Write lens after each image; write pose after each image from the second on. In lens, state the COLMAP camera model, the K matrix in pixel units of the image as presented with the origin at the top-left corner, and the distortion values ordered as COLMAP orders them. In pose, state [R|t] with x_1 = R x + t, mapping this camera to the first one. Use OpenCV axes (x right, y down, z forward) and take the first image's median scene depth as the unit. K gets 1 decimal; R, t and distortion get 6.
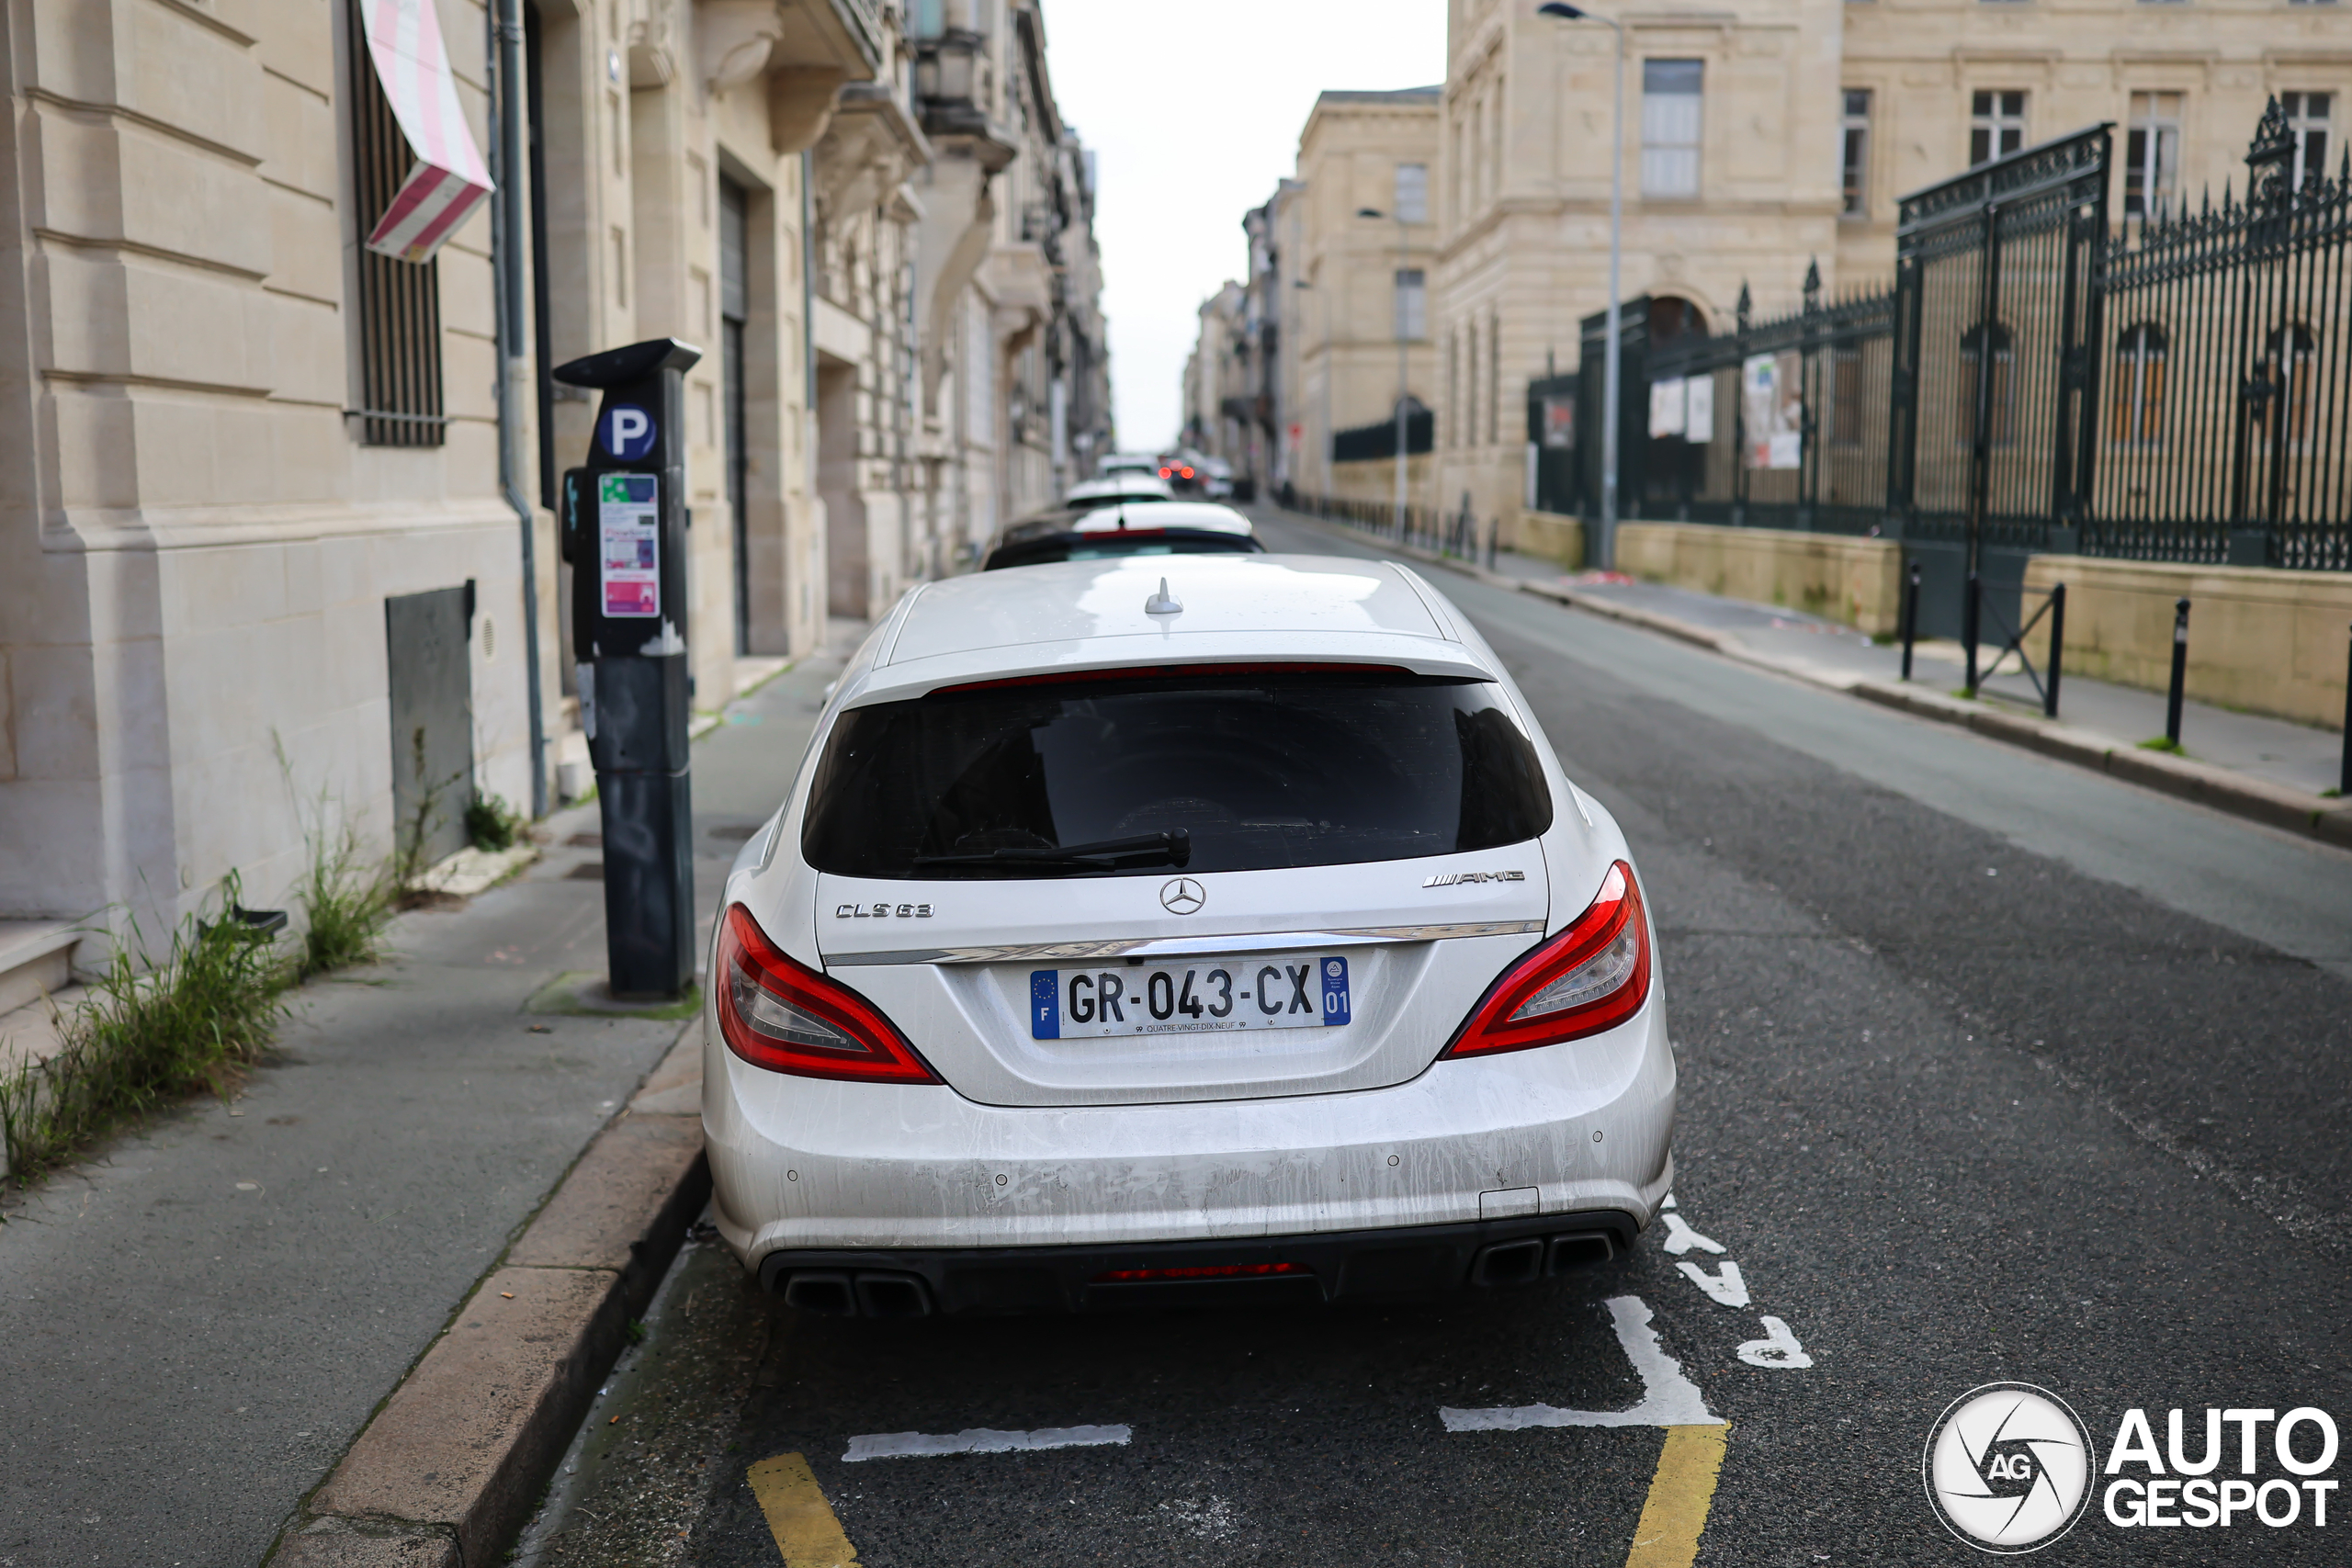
lens RADIAL K [[2210.0, 0, 1183.9], [0, 2210.0, 803.4], [0, 0, 1]] dist [-0.005969, 0.000000]
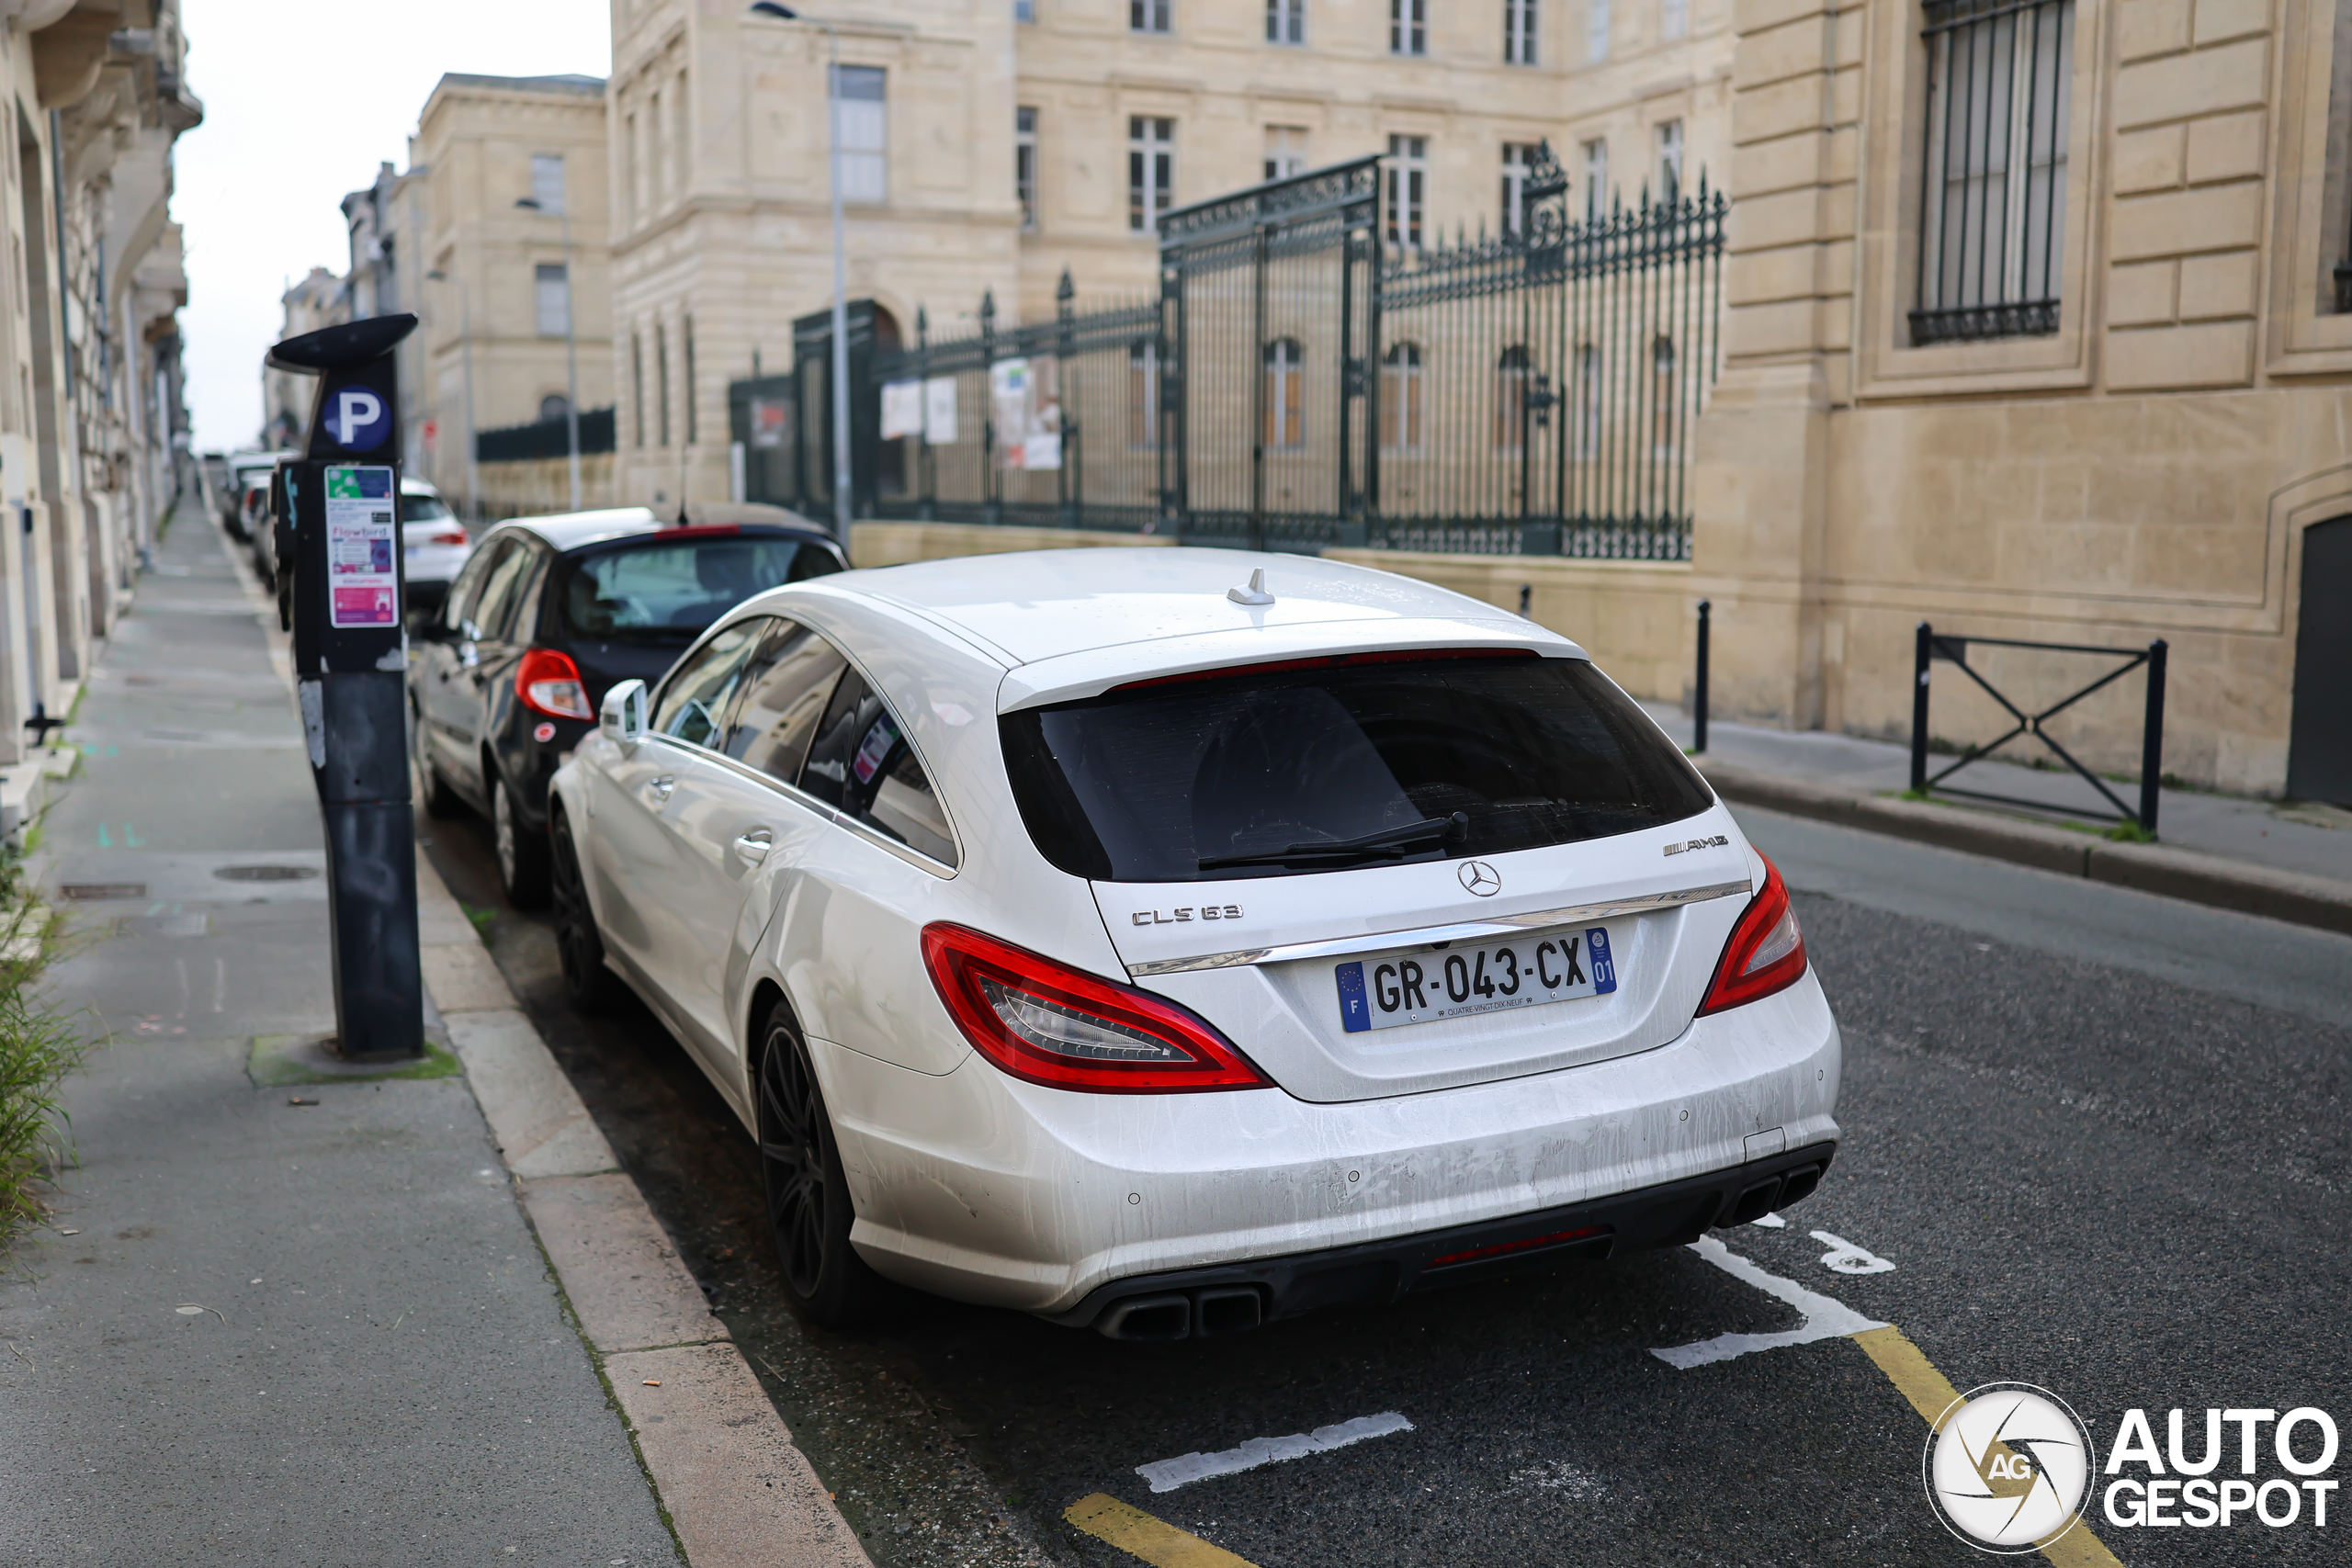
lens RADIAL K [[2210.0, 0, 1182.6], [0, 2210.0, 798.7], [0, 0, 1]] dist [-0.005969, 0.000000]
pose [[0.927492, -0.051444, 0.370286, -0.314202], [0.052486, 0.998595, 0.007271, -0.005844], [-0.370140, 0.012691, 0.928889, 0.066672]]
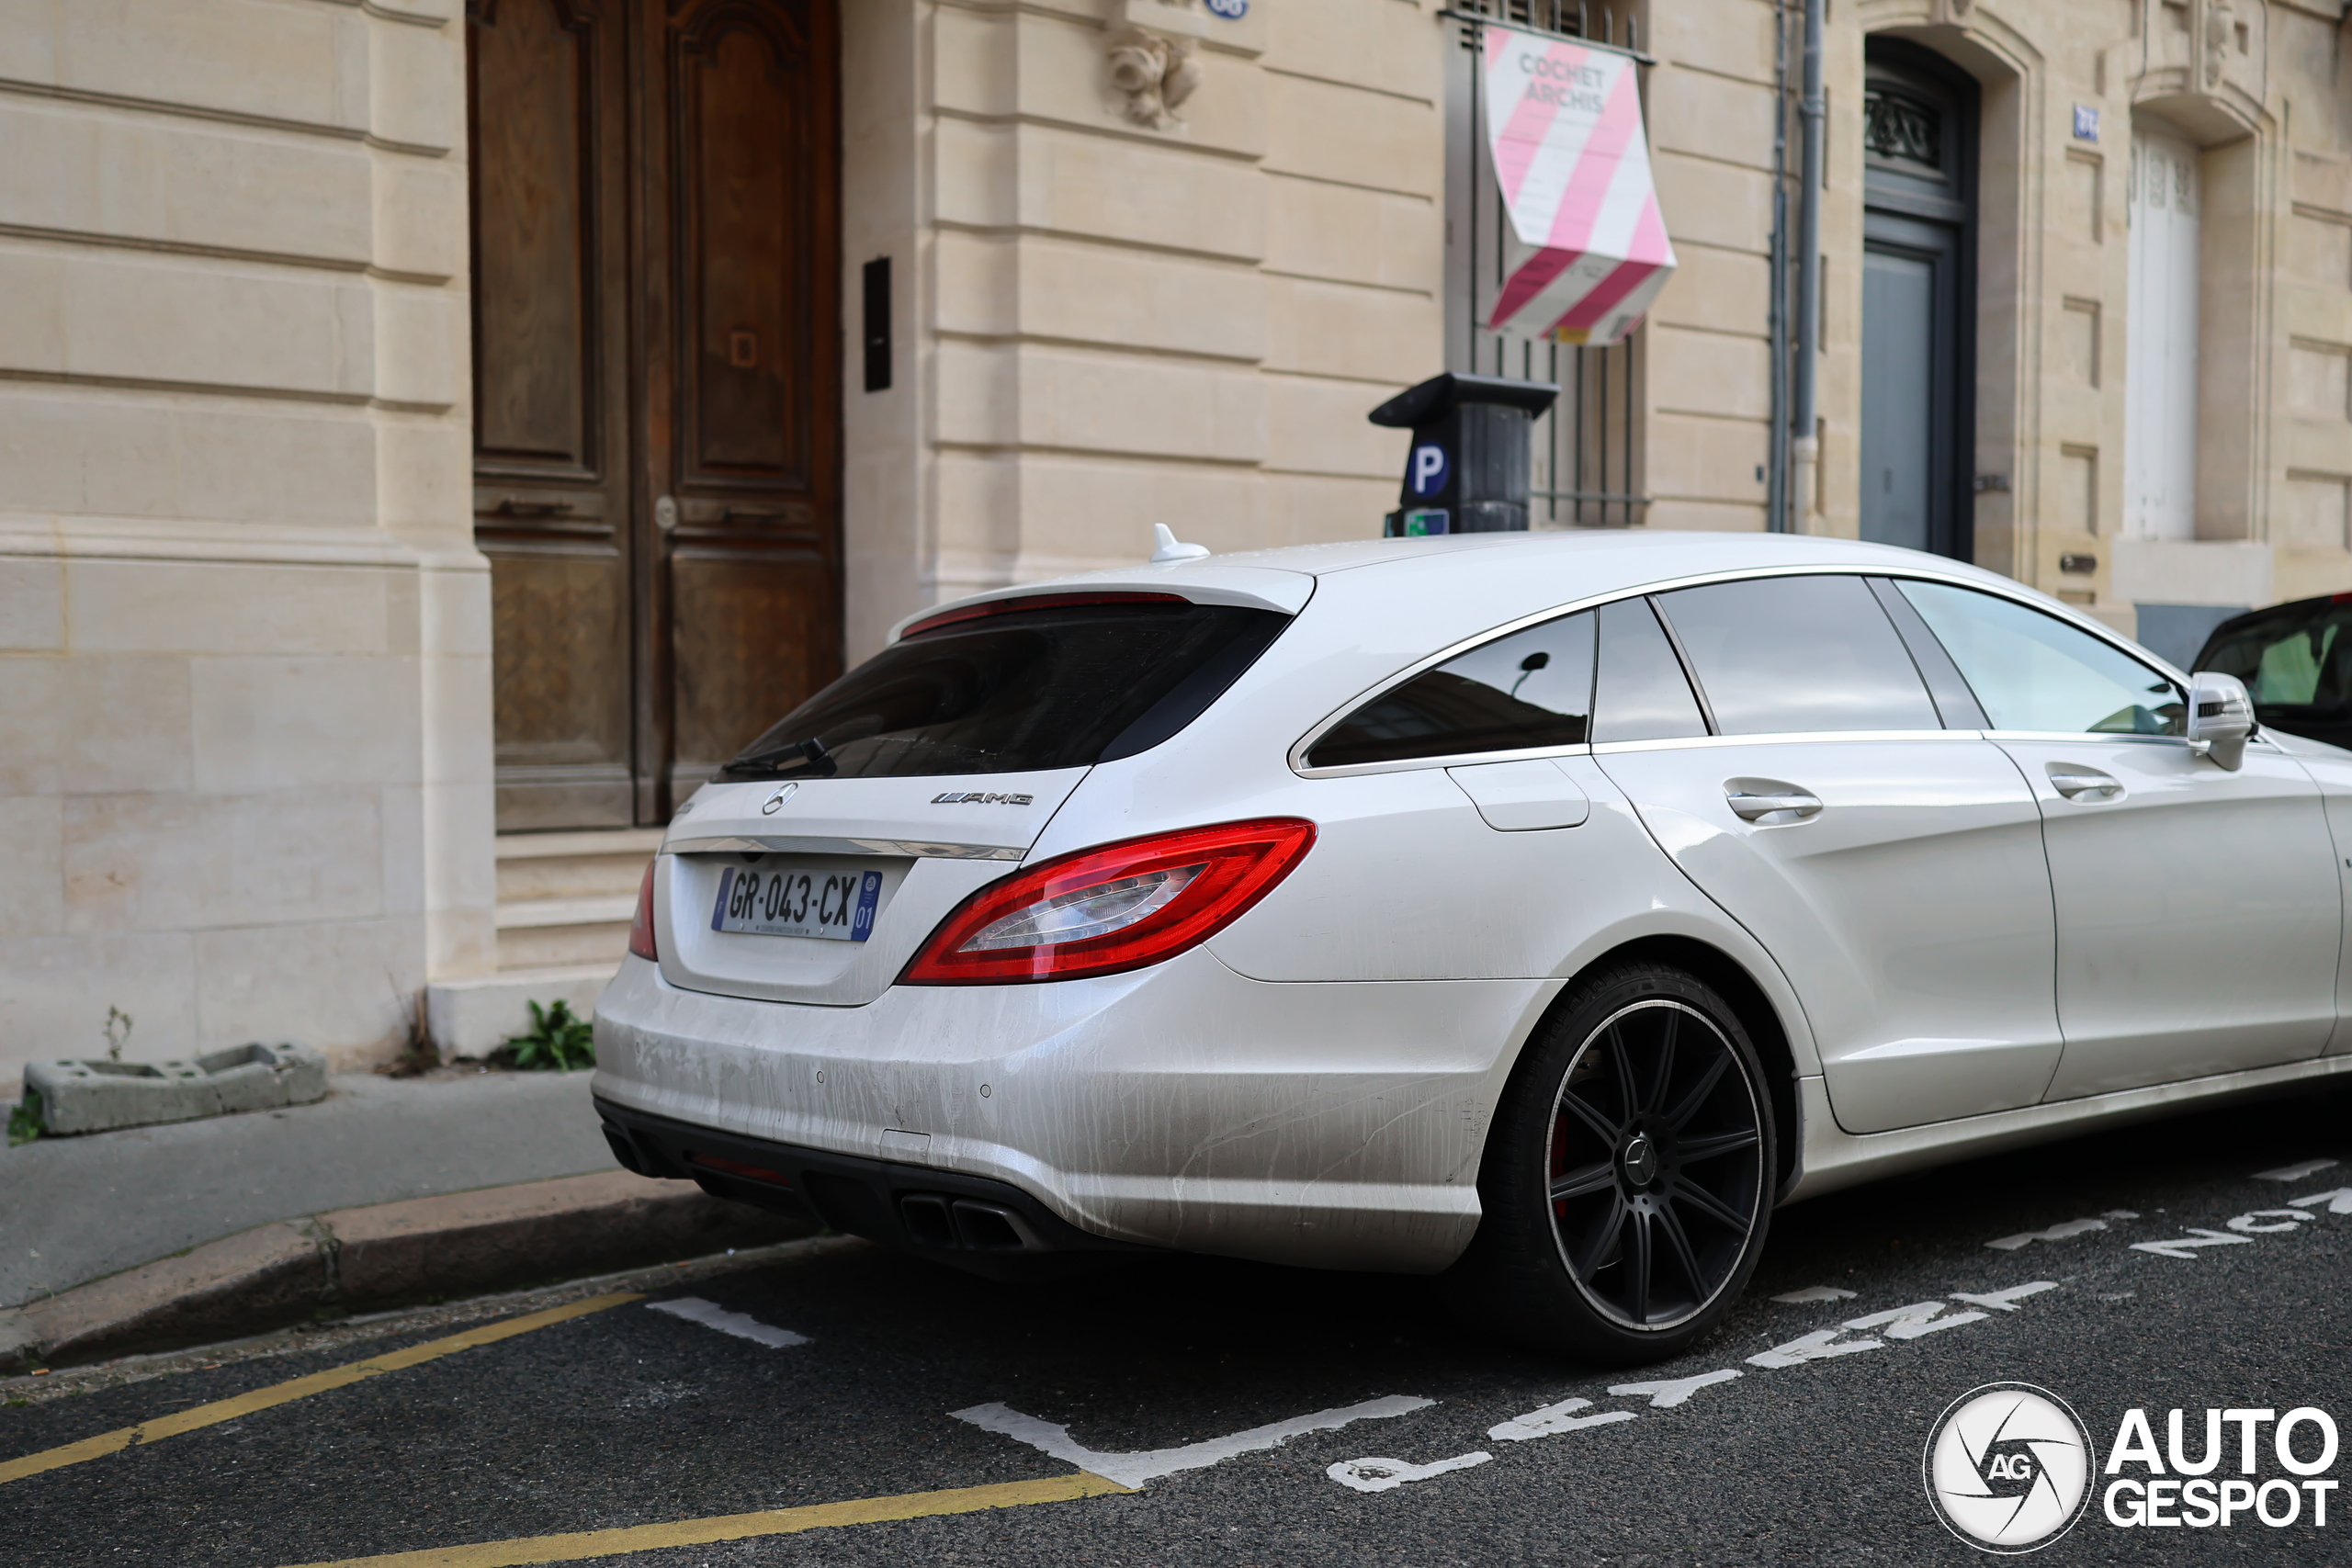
lens RADIAL K [[2336.9, 0, 1184.1], [0, 2336.9, 839.9], [0, 0, 1]] dist [-0.001757, 0.000000]
pose [[0.604567, 0.047383, -0.795144, 0.606582], [-0.106209, 0.994111, -0.021514, 0.040329], [0.789442, 0.097458, 0.606039, 0.311639]]
